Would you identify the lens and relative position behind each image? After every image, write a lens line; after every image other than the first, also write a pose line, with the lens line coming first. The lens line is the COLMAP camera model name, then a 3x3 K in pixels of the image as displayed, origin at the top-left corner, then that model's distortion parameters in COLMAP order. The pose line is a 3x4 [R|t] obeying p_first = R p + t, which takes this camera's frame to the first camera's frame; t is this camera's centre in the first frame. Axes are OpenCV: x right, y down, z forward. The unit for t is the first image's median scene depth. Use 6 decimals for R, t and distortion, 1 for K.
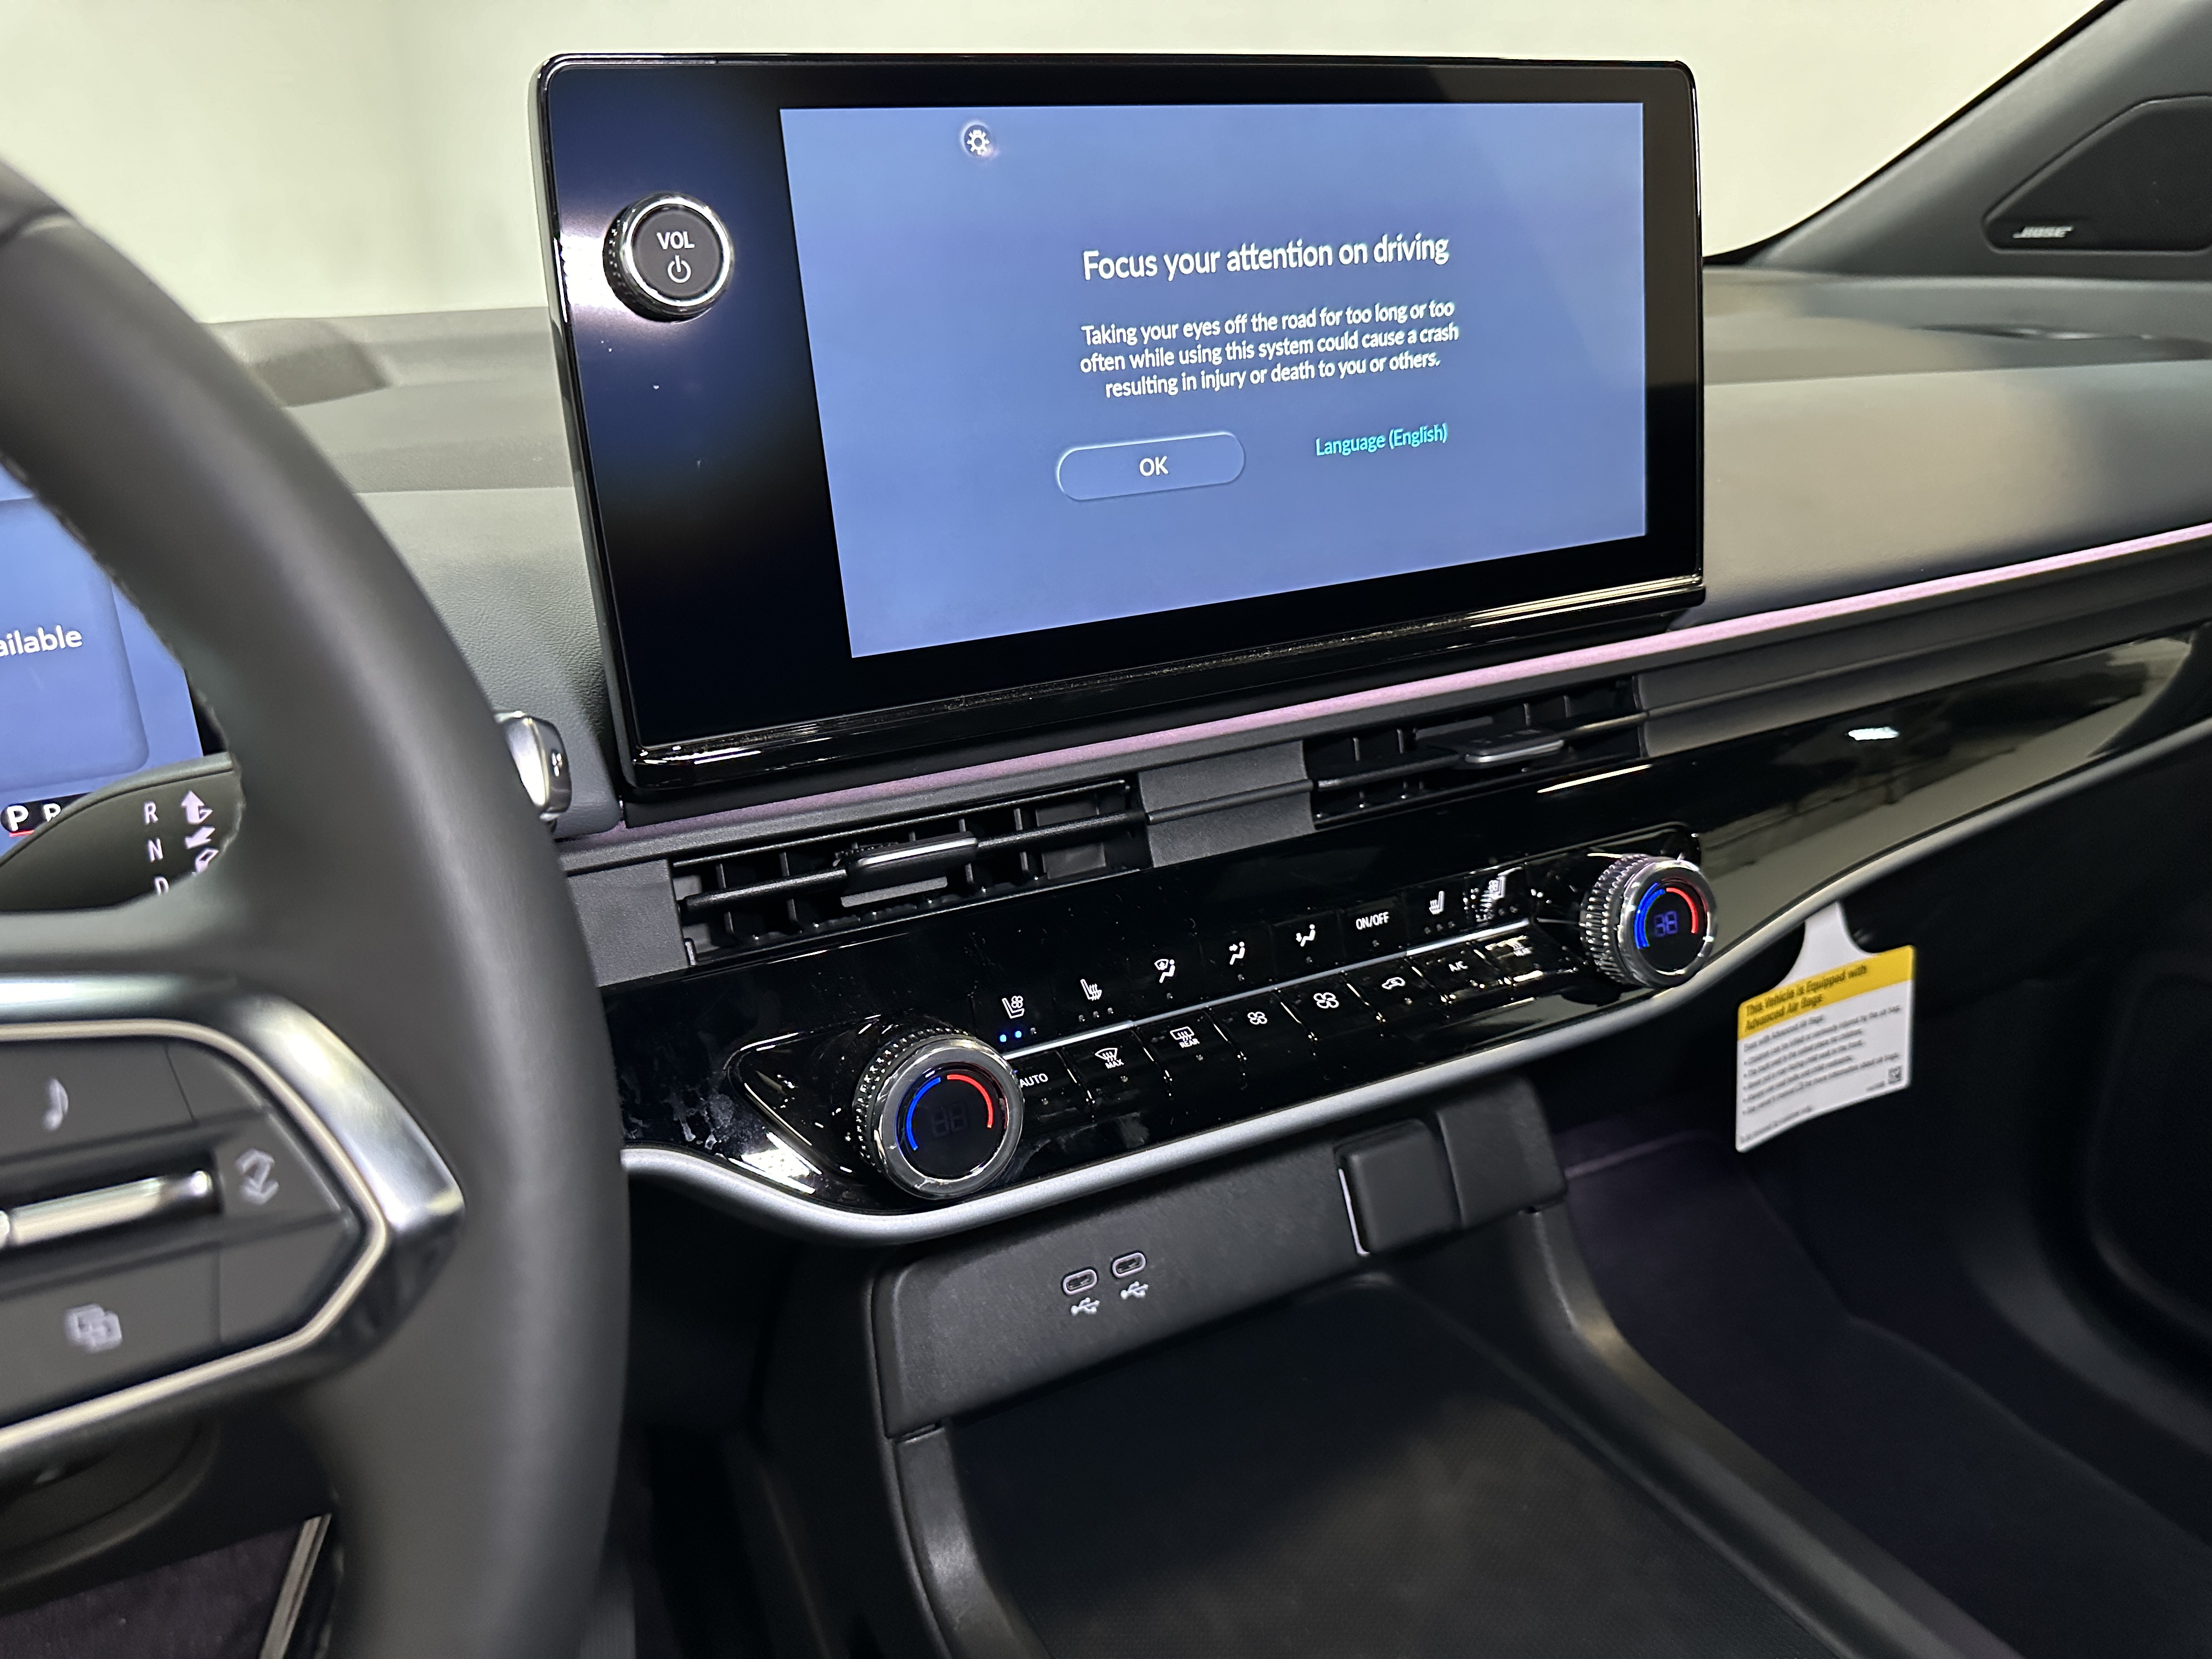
lens RADIAL K [[1549.5, 0, 1109.5], [0, 1549.5, 763.7], [0, 0, 1]] dist [-0.005490, -0.003484]
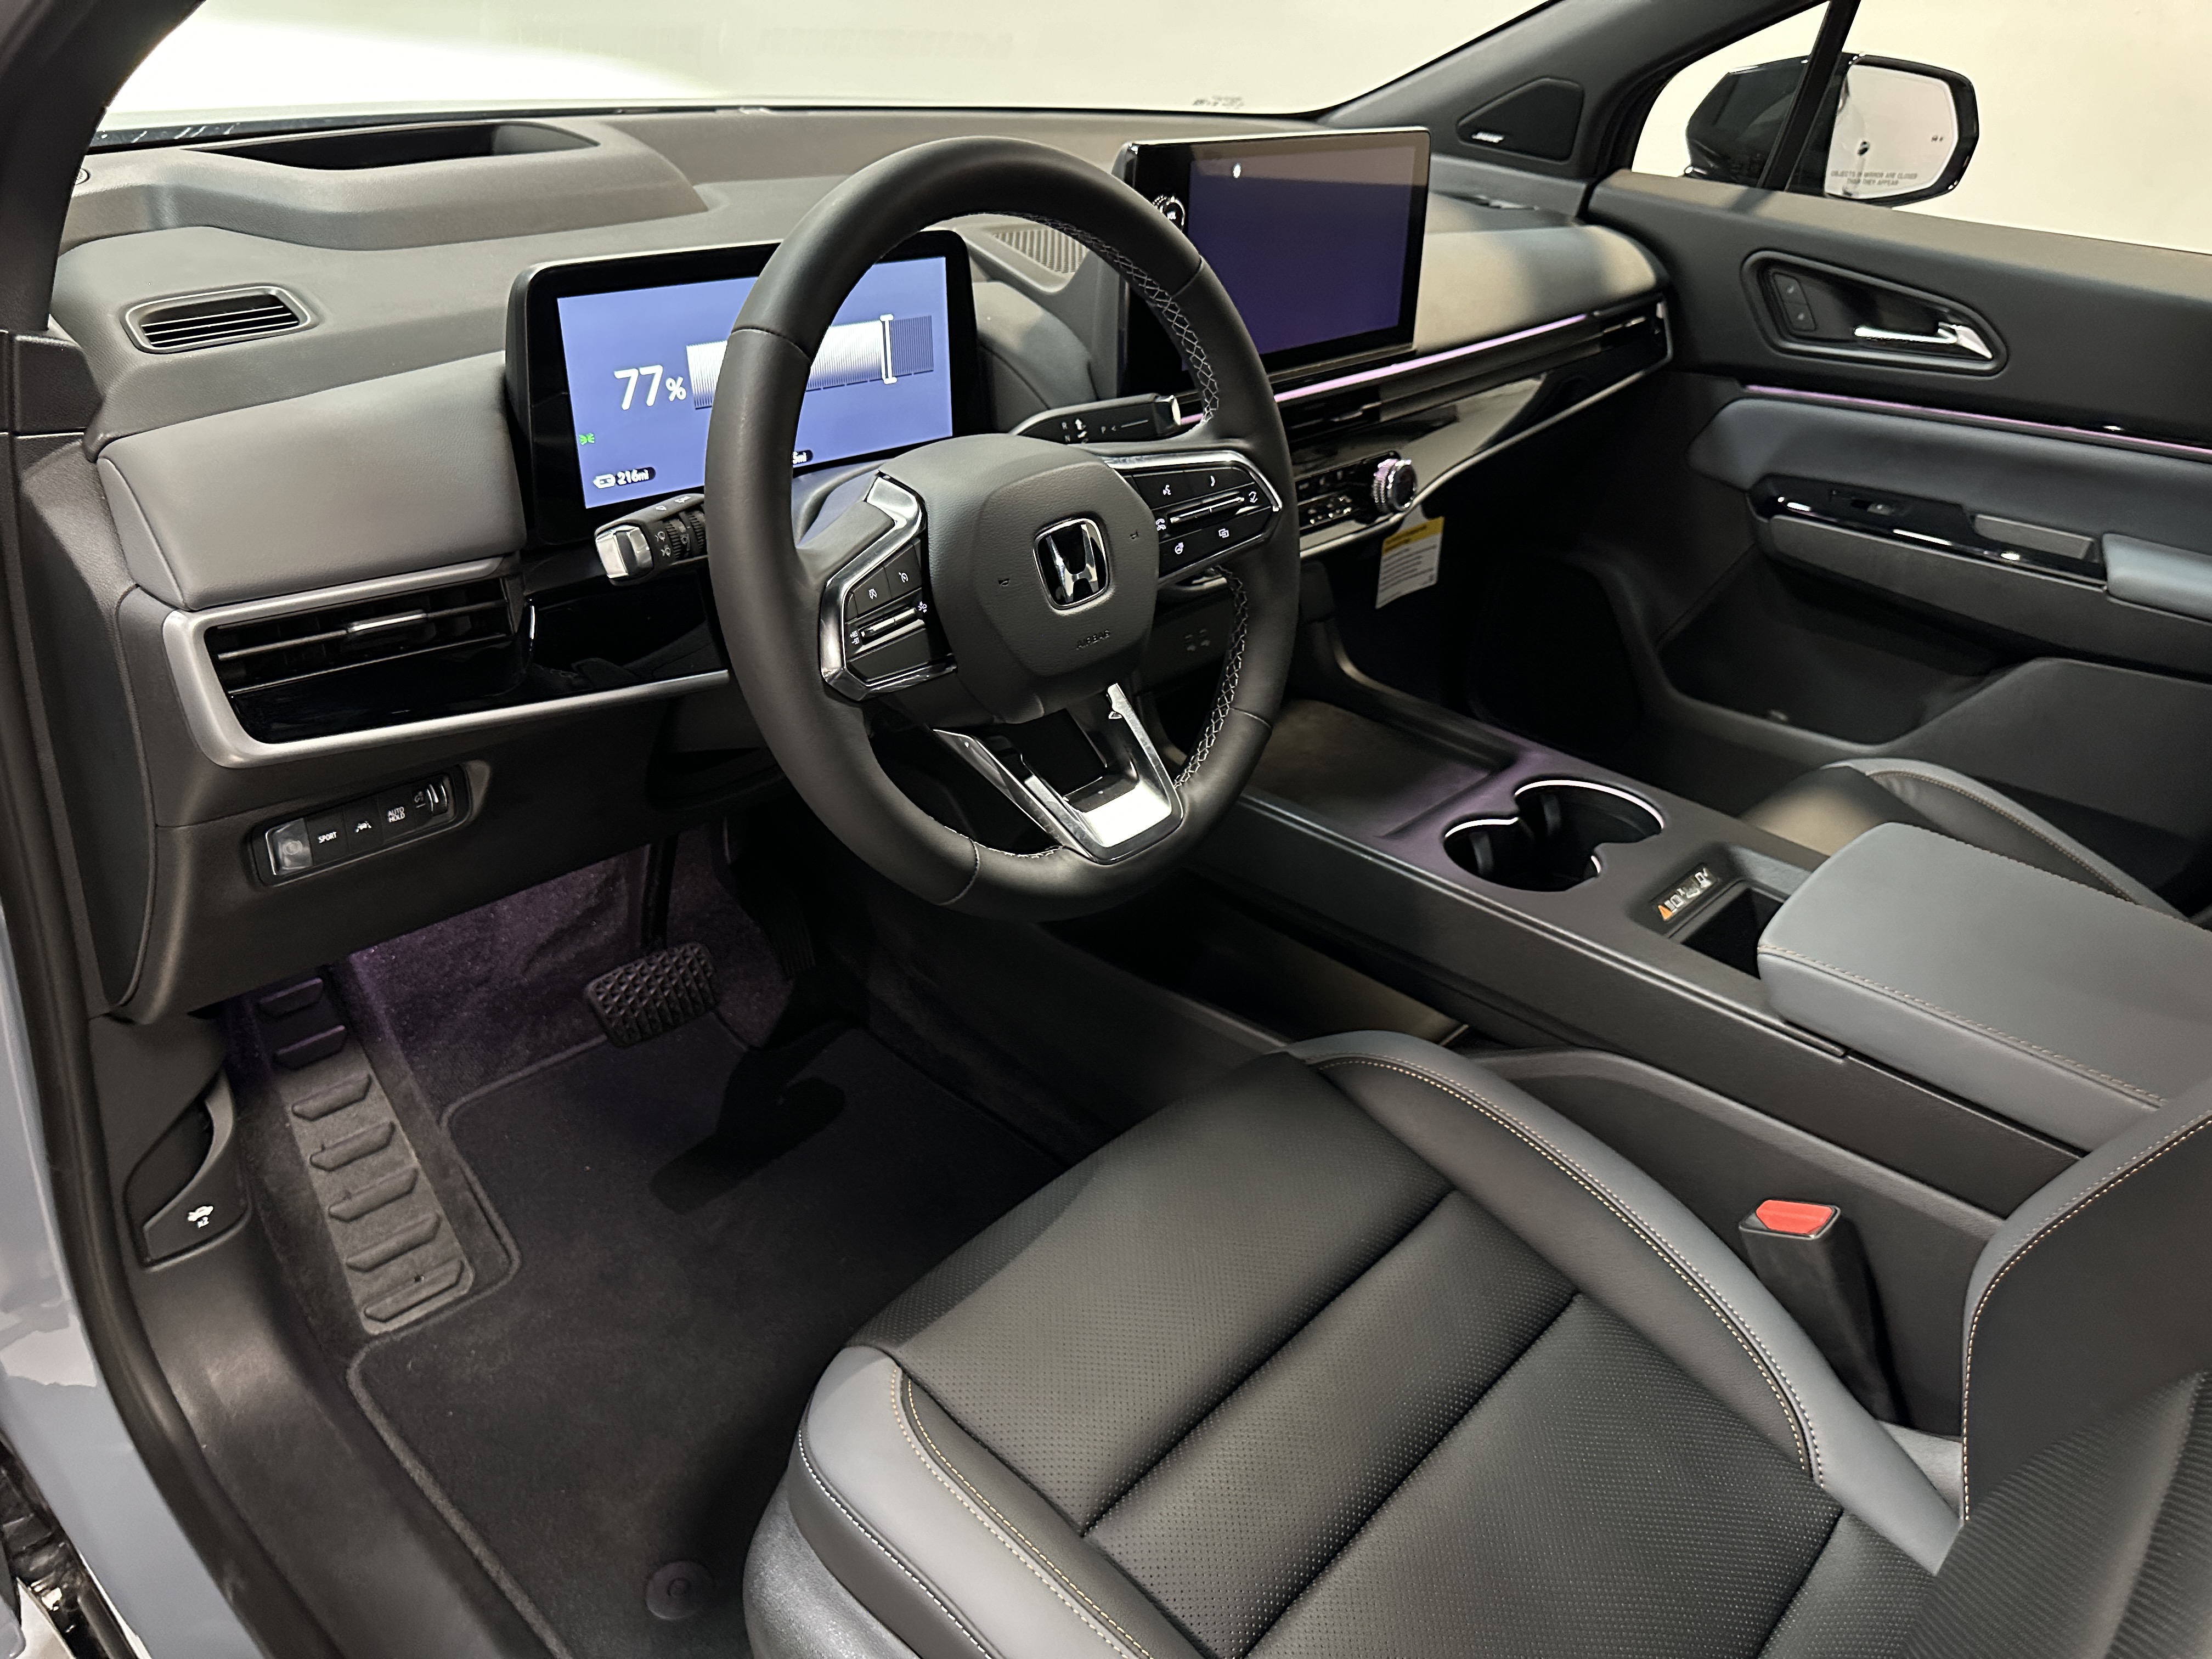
lens RADIAL K [[1543.4, 0, 1062.3], [0, 1543.4, 830.0], [0, 0, 1]] dist [0.004300, -0.024396]
pose [[0.933351, -0.089364, 0.347663, -1.069128], [0.009842, 0.974523, 0.224070, 0.076313], [-0.358829, -0.205714, 0.910452, -1.210979]]
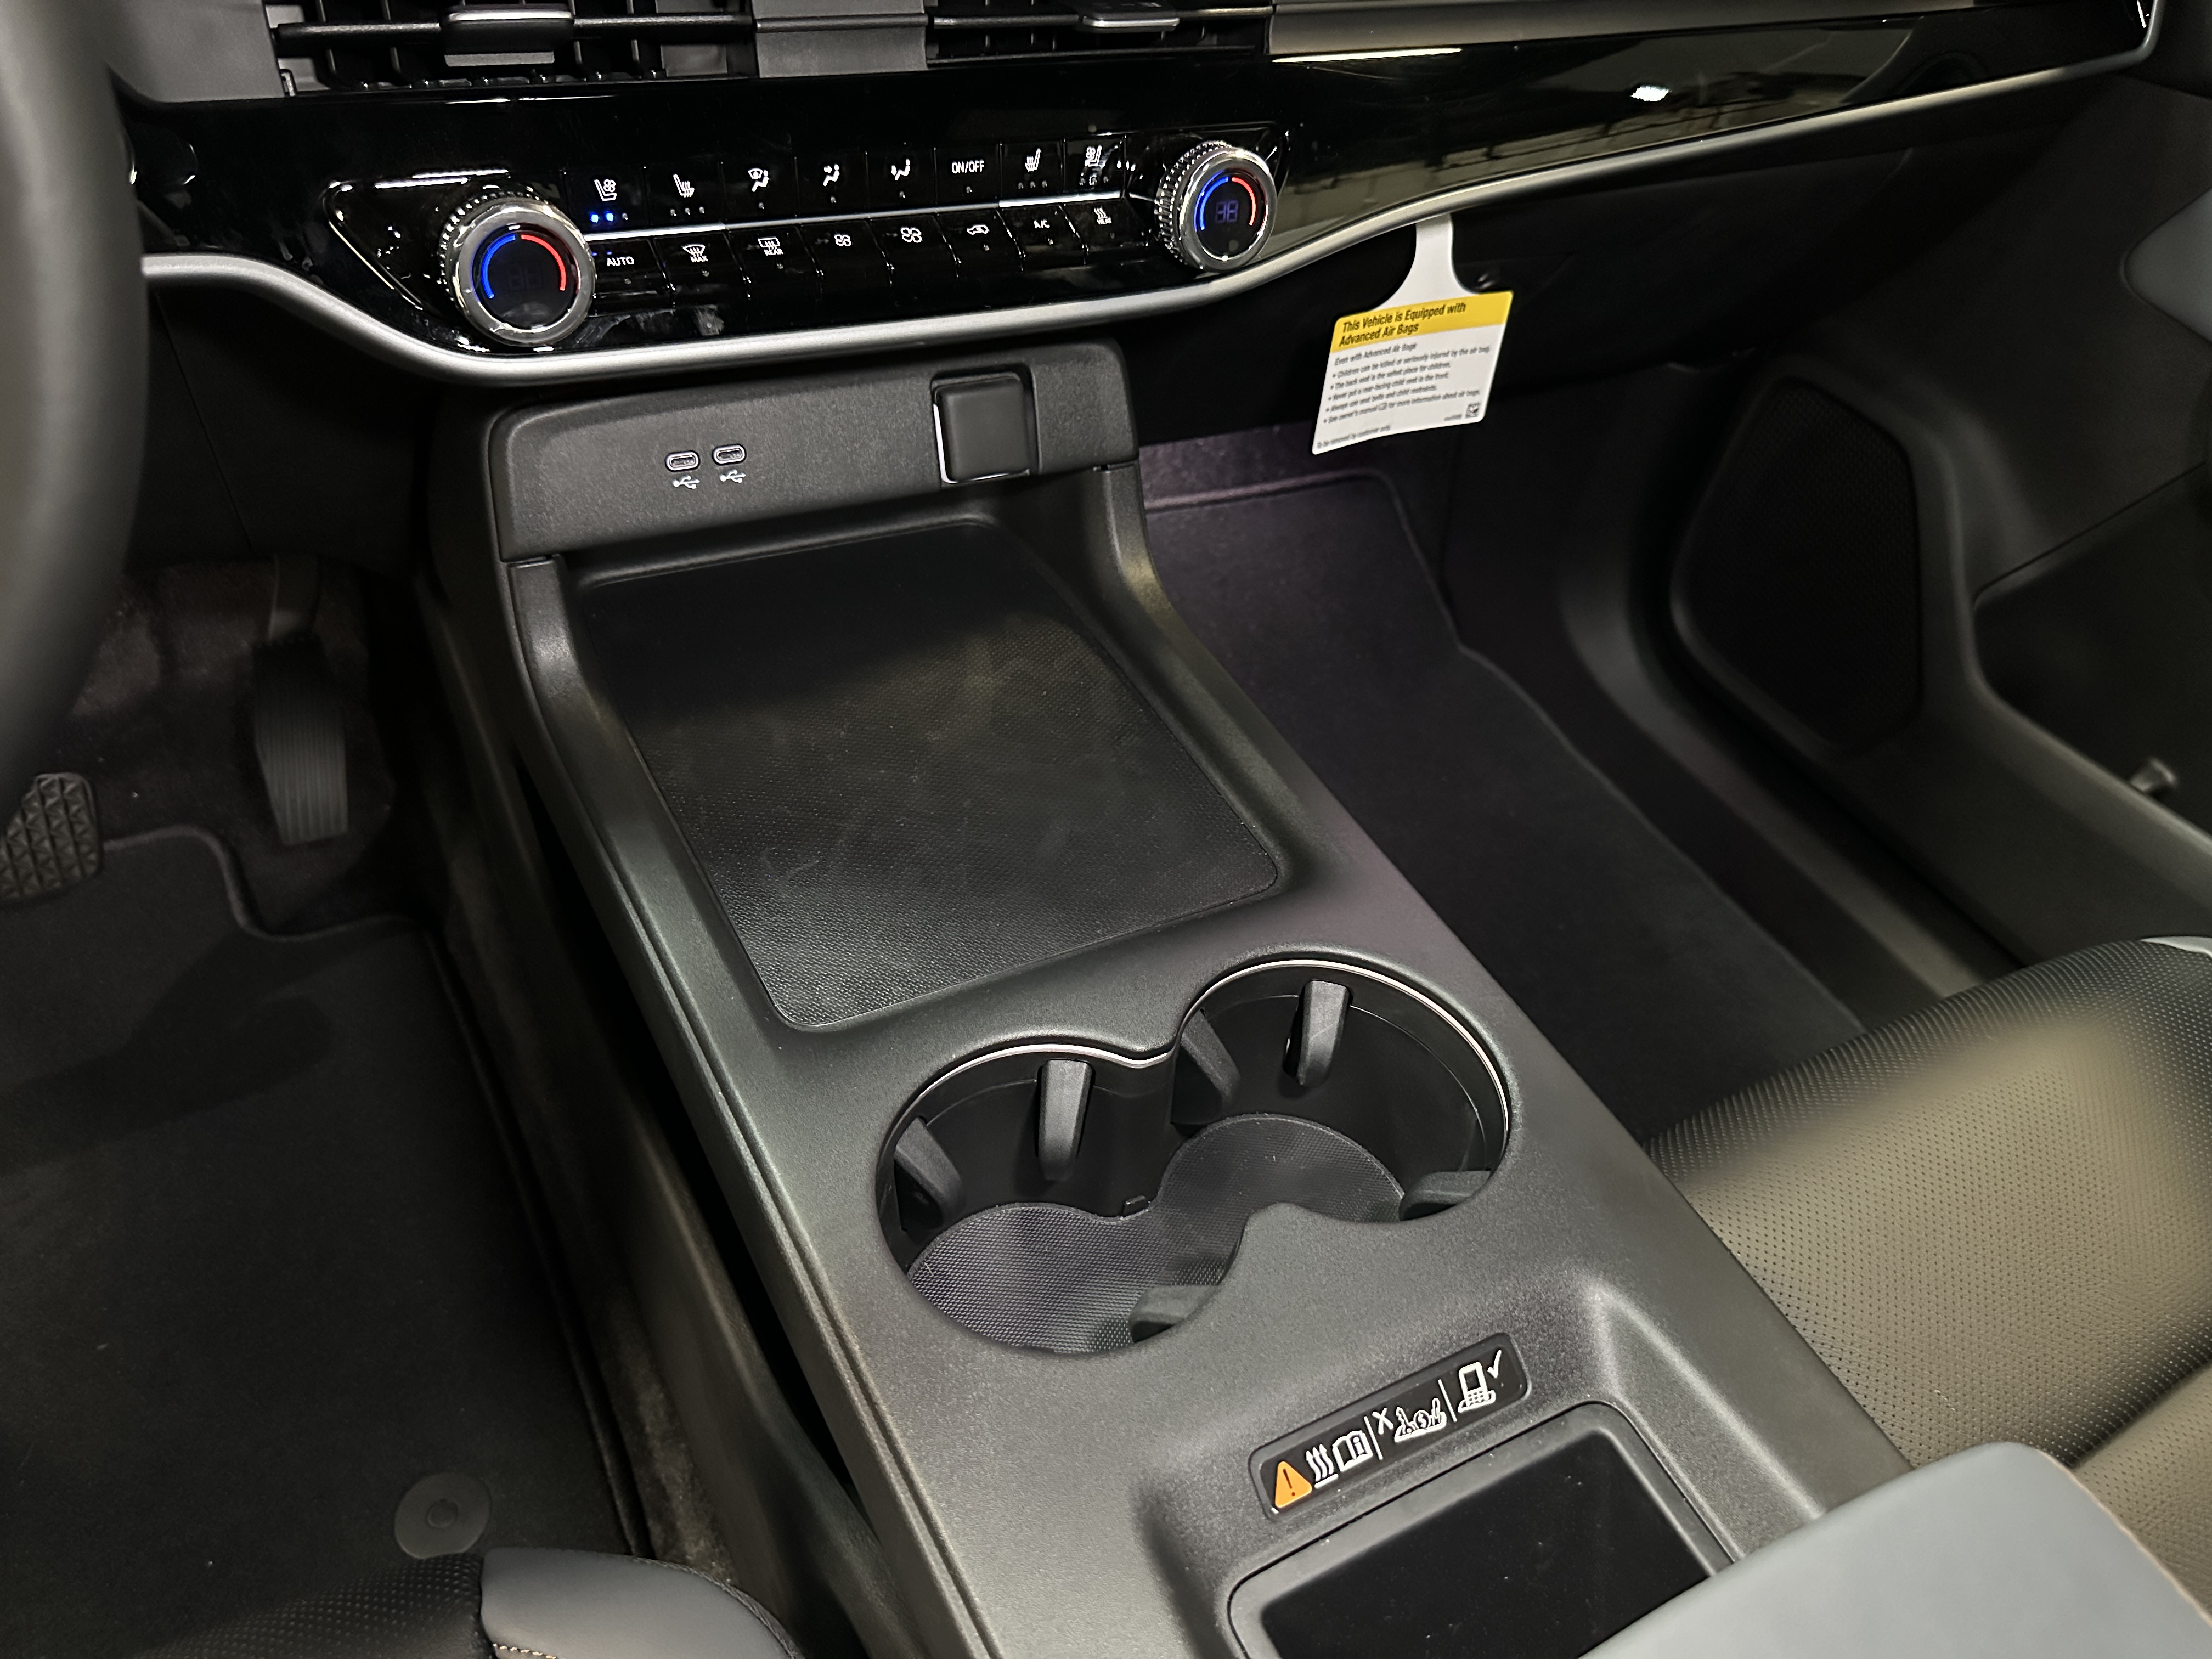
lens RADIAL K [[1543.4, 0, 1062.3], [0, 1543.4, 830.0], [0, 0, 1]] dist [0.004300, -0.024396]
pose [[0.986357, 0.108474, 0.123830, 0.148921], [-0.153335, 0.879106, 0.451287, 0.011718], [-0.059907, -0.464118, 0.883745, -0.169132]]
